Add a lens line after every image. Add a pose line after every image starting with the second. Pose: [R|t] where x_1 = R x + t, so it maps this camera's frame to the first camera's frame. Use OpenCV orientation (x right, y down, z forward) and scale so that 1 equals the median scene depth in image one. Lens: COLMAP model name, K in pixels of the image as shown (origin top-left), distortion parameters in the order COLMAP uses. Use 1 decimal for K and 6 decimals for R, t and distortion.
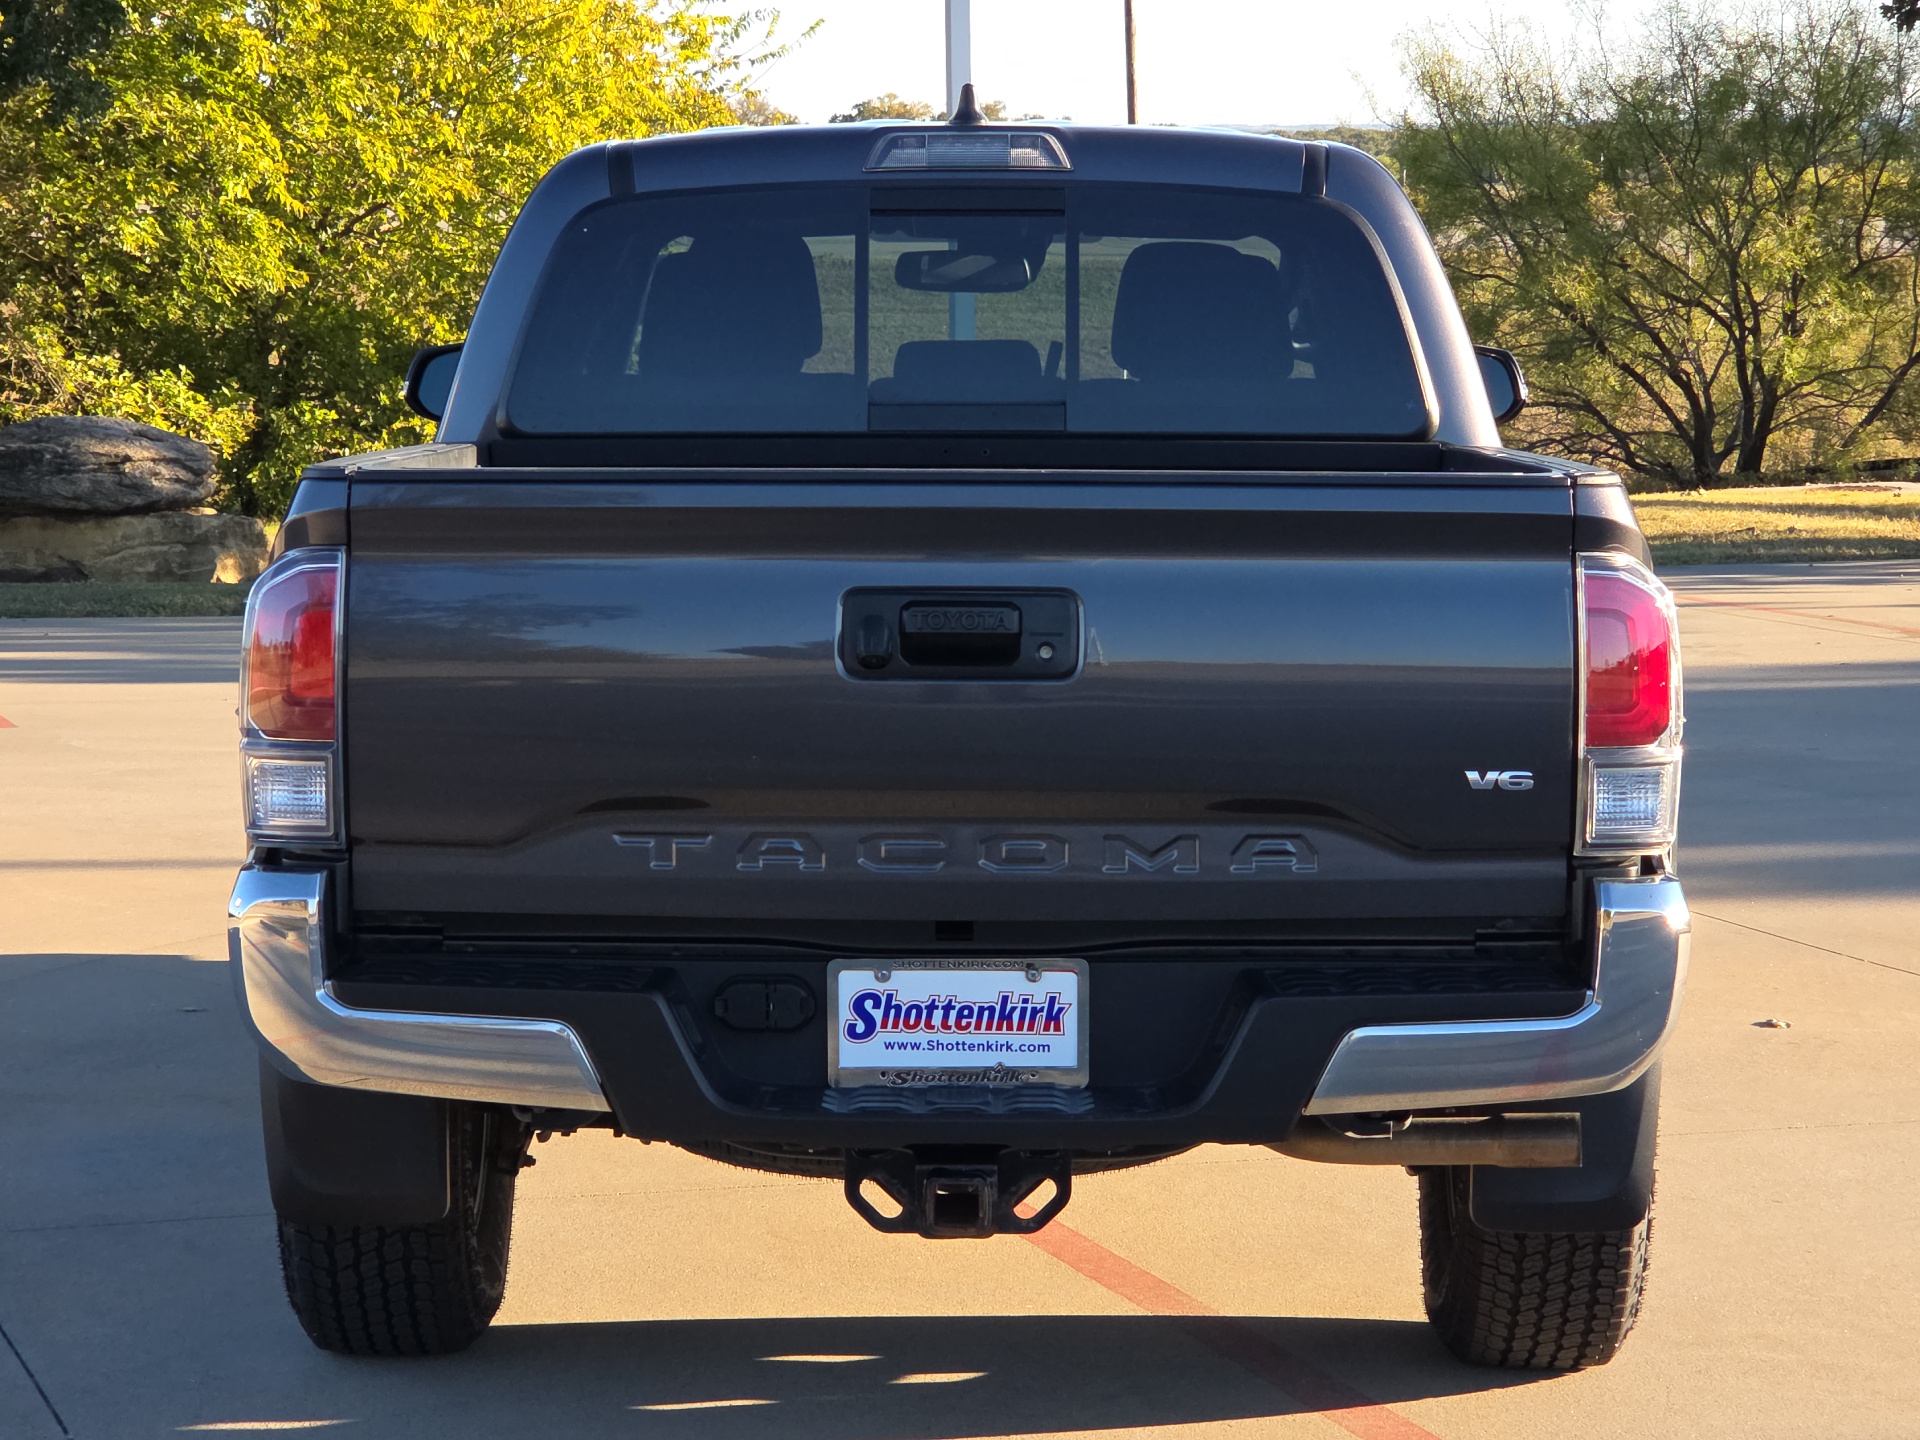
lens RADIAL K [[4550.7, 0, 961.6], [0, 4550.7, 703.4], [0, 0, 1]] dist [-0.407960, 0.000000]
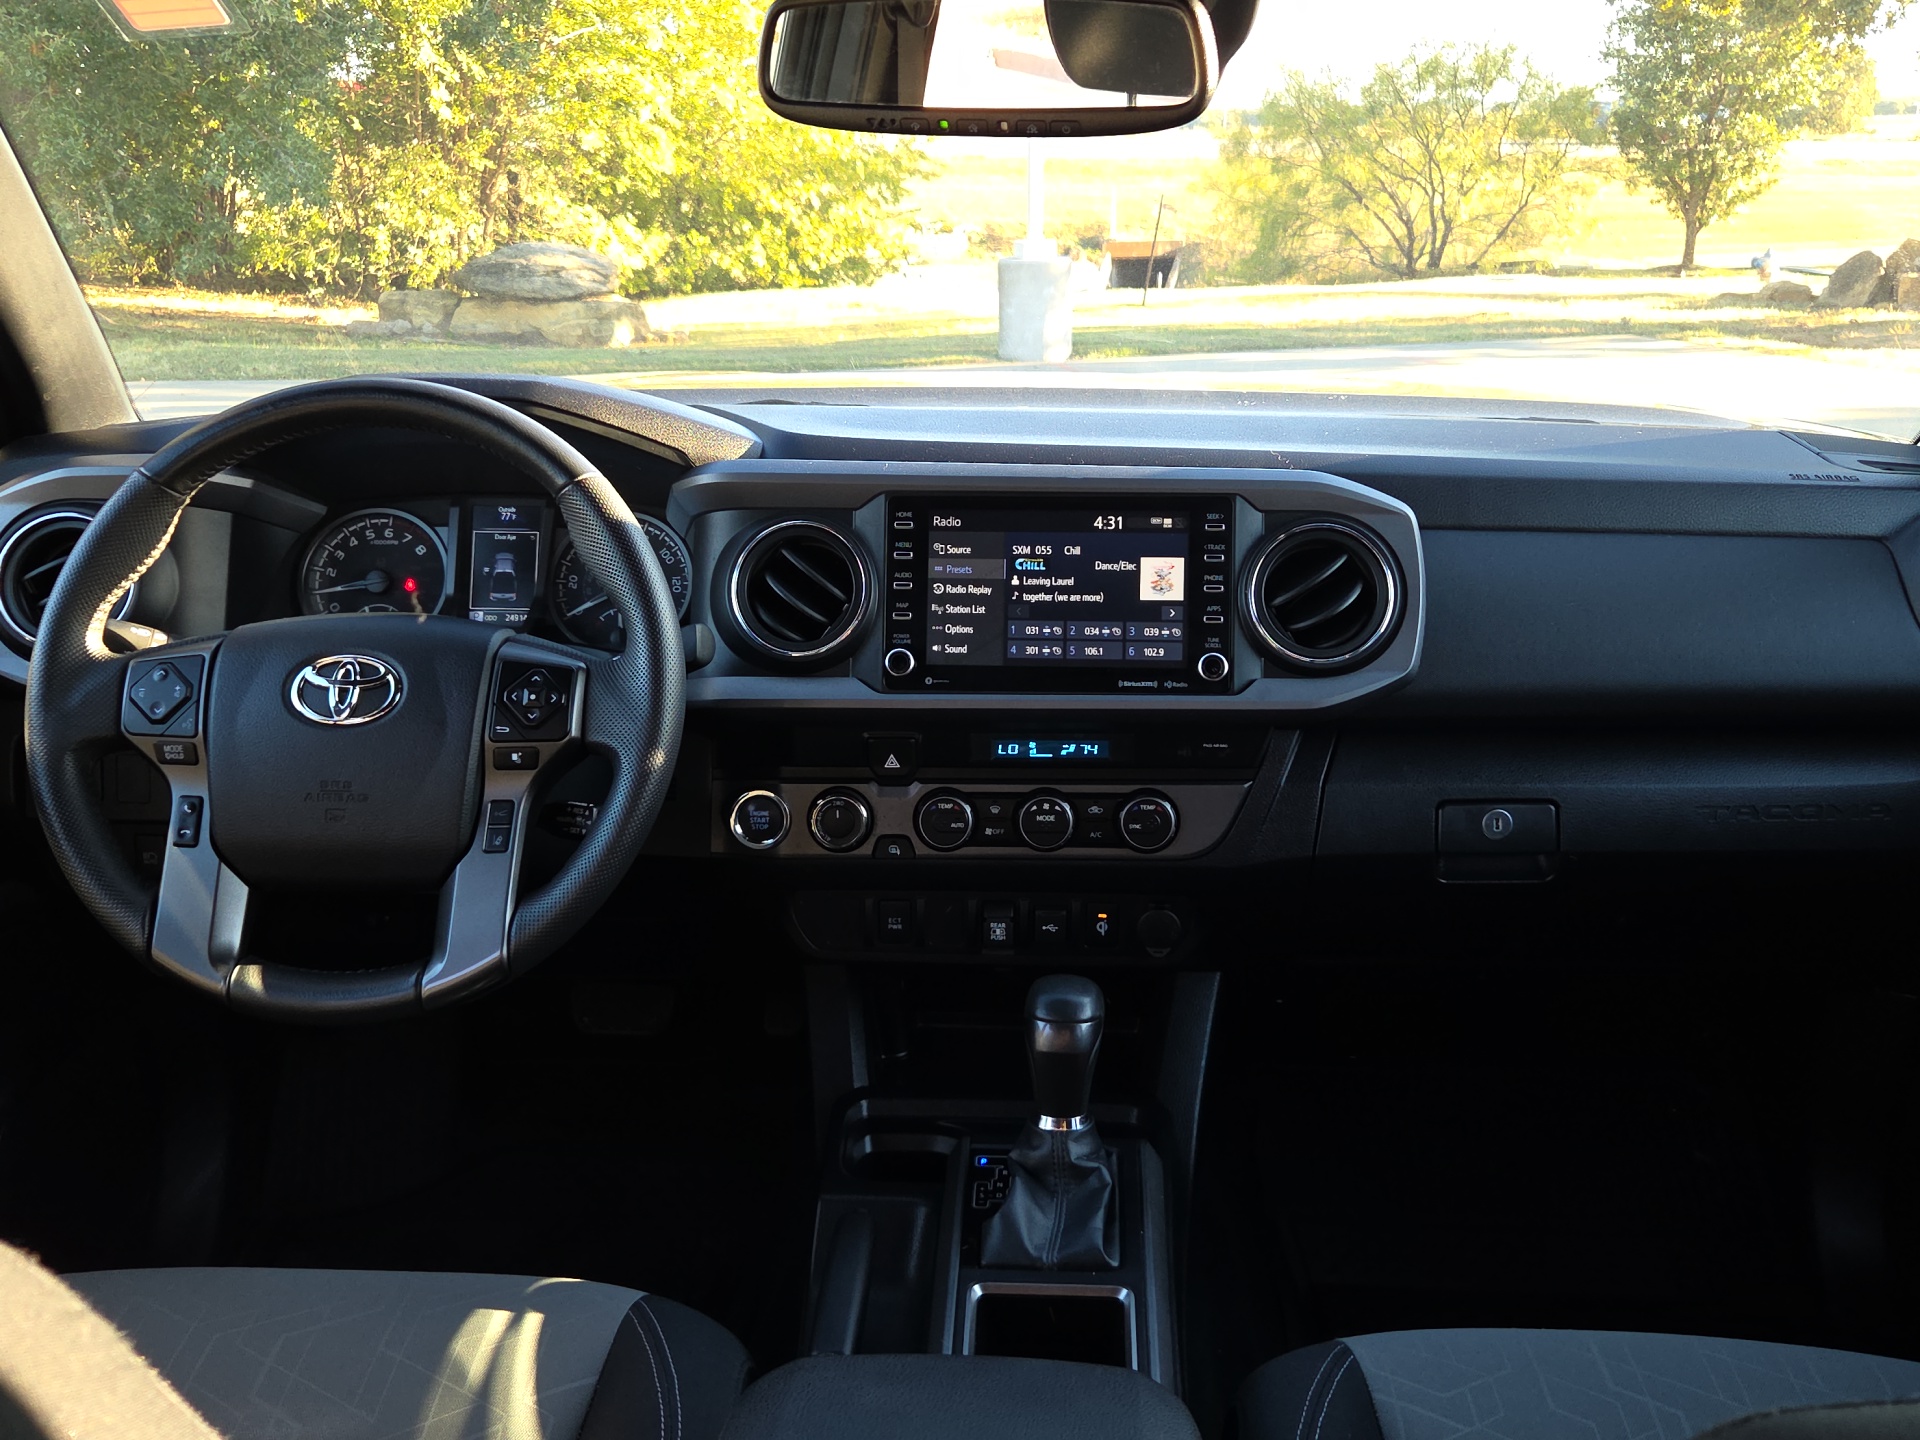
lens RADIAL K [[1702.4, 0, 978.9], [0, 1702.4, 688.0], [0, 0, 1]] dist [0.010350, 0.018282]
pose [[0.999302, 0.010748, -0.035780, 0.004704], [-0.003398, 0.979901, 0.199453, -0.022426], [0.037204, -0.199193, 0.979254, 0.255408]]
